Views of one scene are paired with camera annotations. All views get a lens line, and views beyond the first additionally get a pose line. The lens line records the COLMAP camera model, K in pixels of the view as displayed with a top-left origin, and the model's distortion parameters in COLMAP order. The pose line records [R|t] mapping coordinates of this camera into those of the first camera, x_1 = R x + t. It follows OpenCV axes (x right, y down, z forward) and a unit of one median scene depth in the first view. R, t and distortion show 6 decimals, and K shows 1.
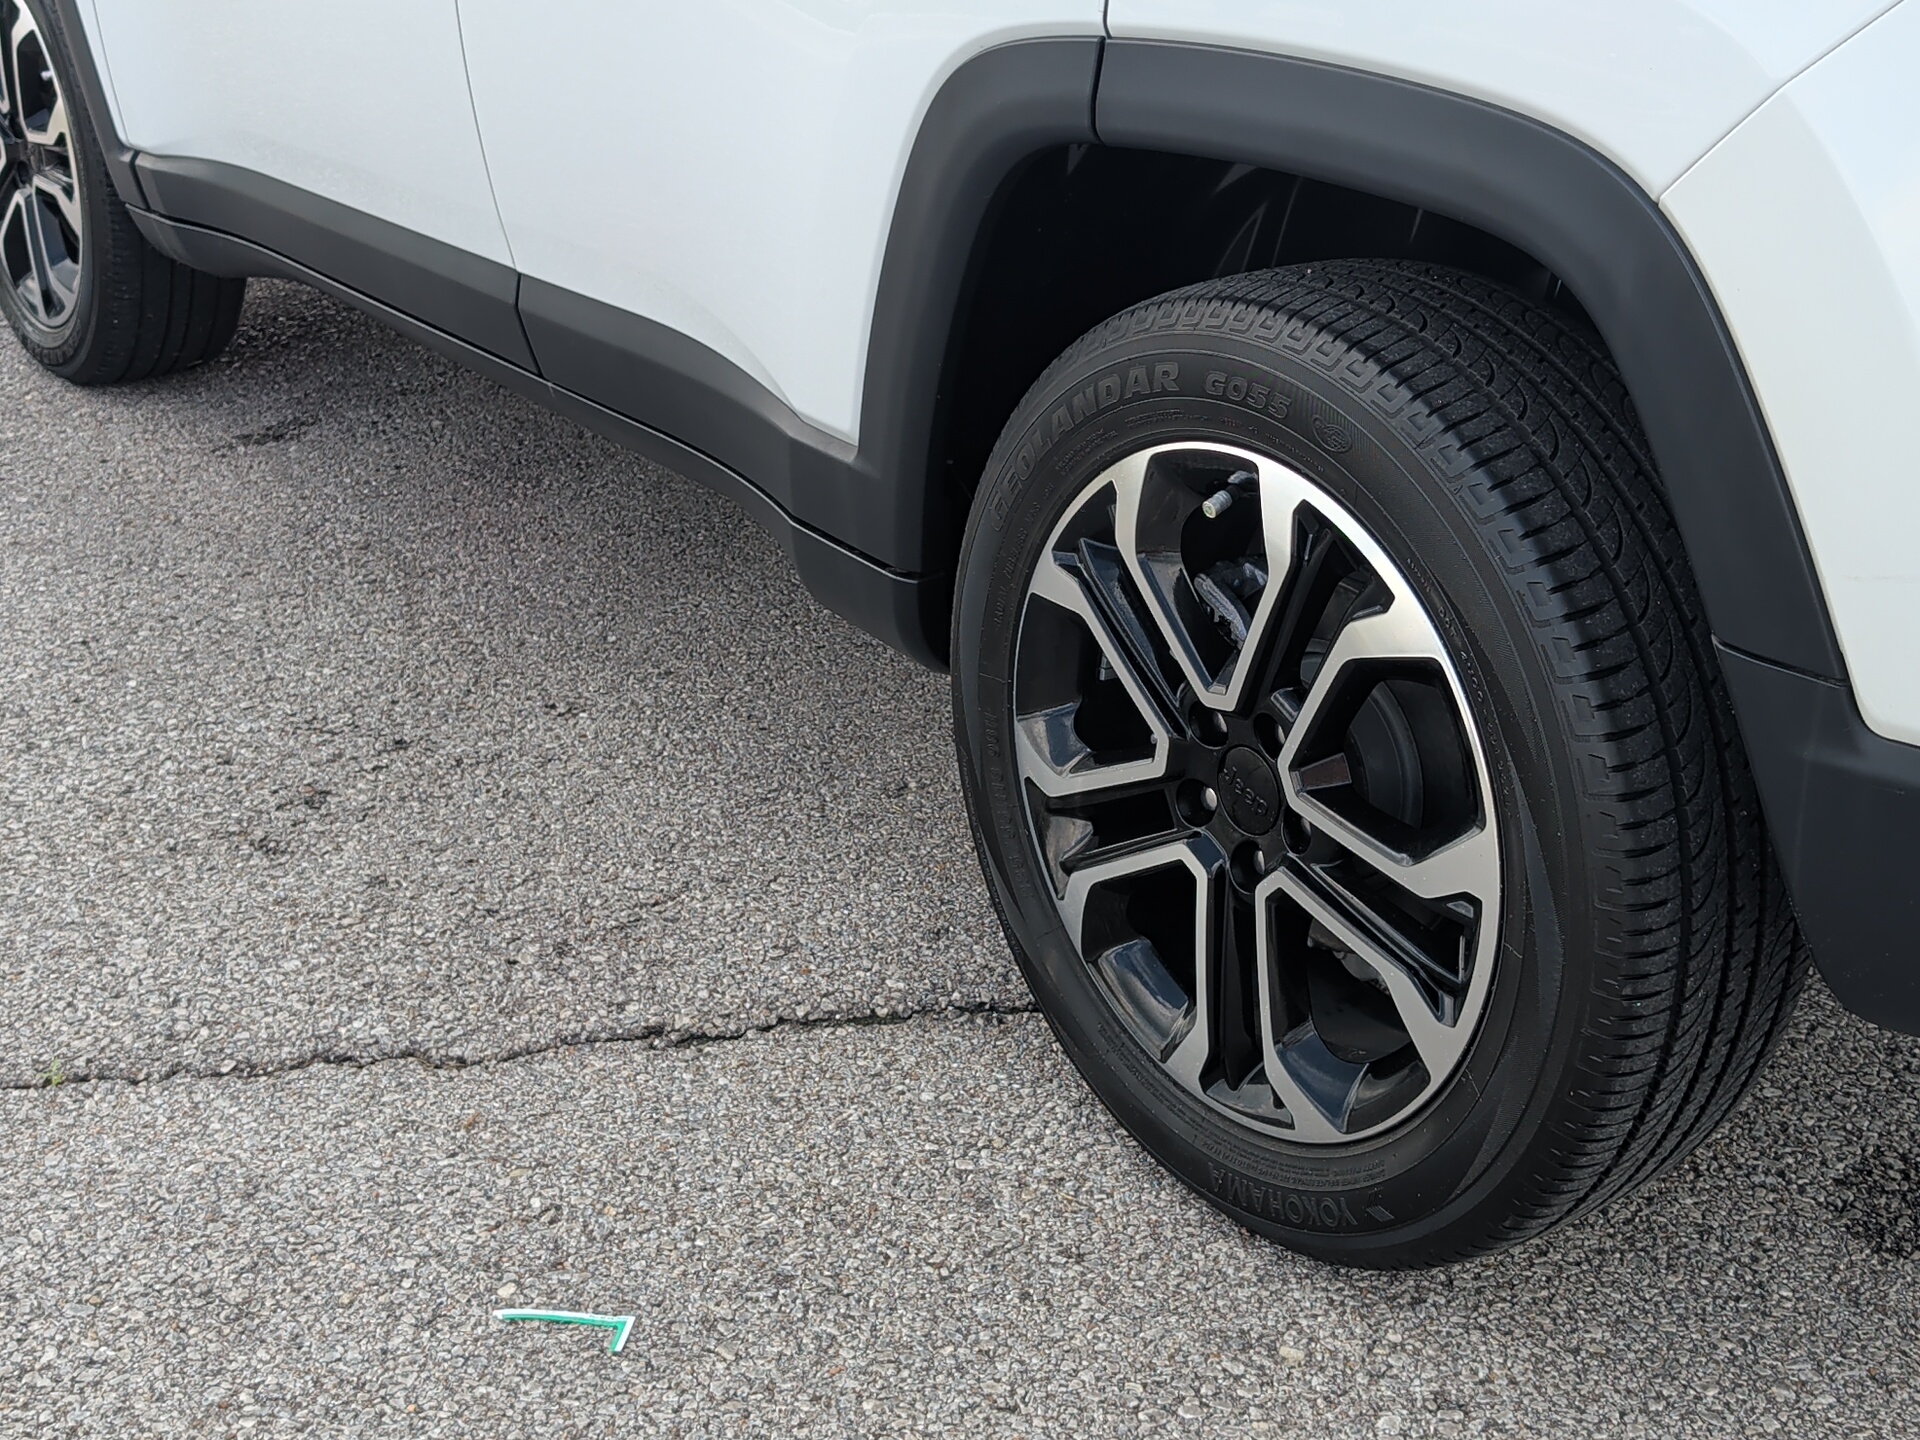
lens RADIAL K [[2556.7, 0, 960.0], [0, 2556.7, 720.0], [0, 0, 1]] dist [0.190538, -0.703011]
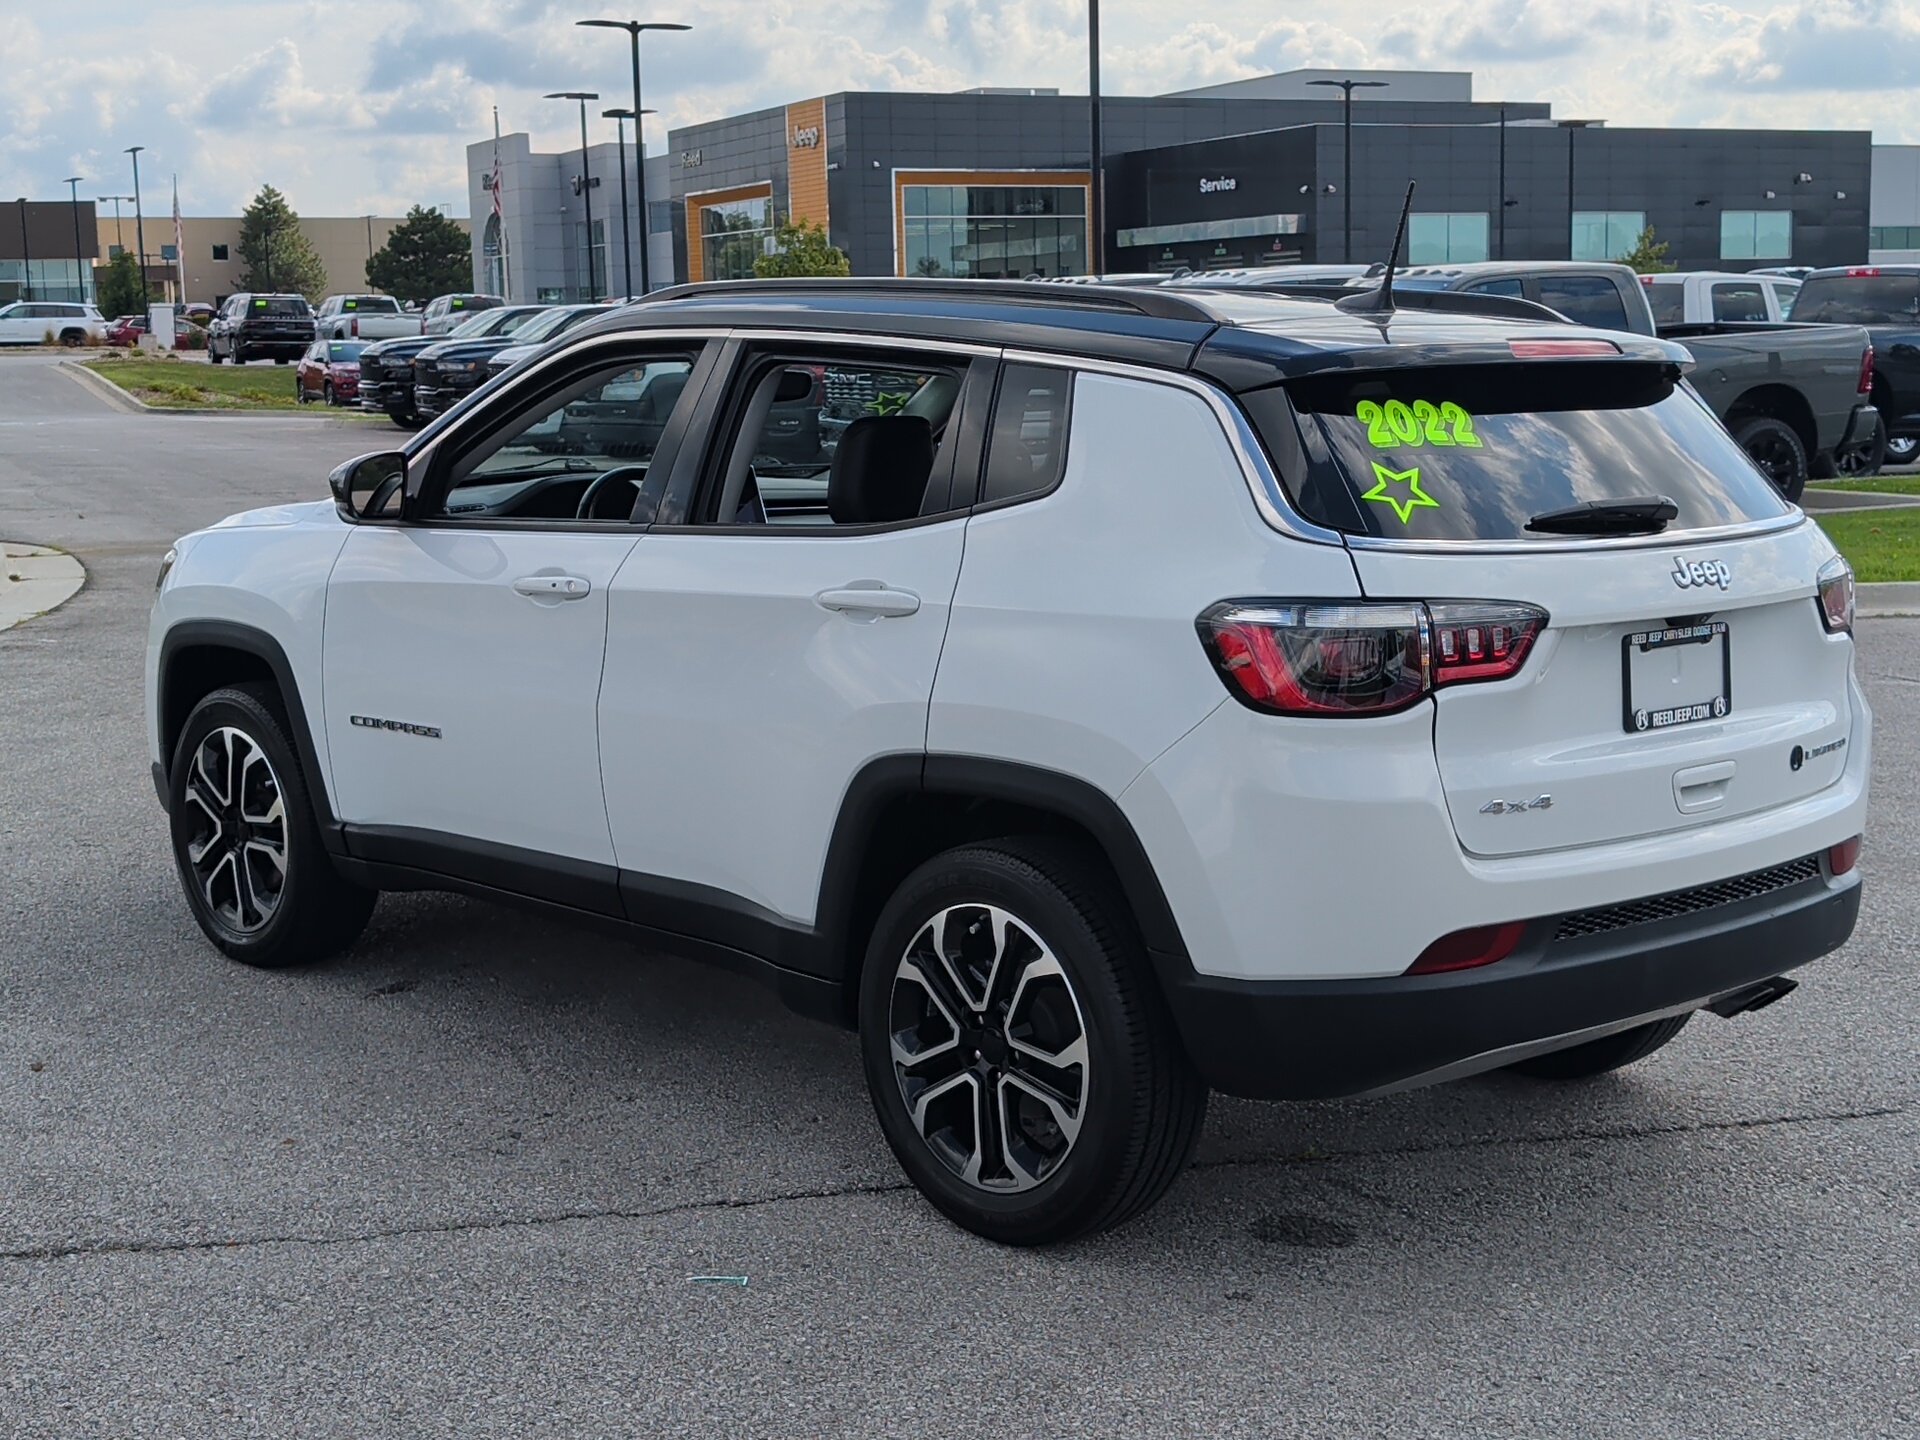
lens RADIAL K [[2672.6, 0, 960.0], [0, 2672.6, 720.0], [0, 0, 1]] dist [0.189631, -0.688797]
pose [[0.992867, -0.016617, 0.118063, -0.199490], [0.047085, 0.964398, -0.260229, 0.361473], [-0.109535, 0.263932, 0.958302, -1.418805]]
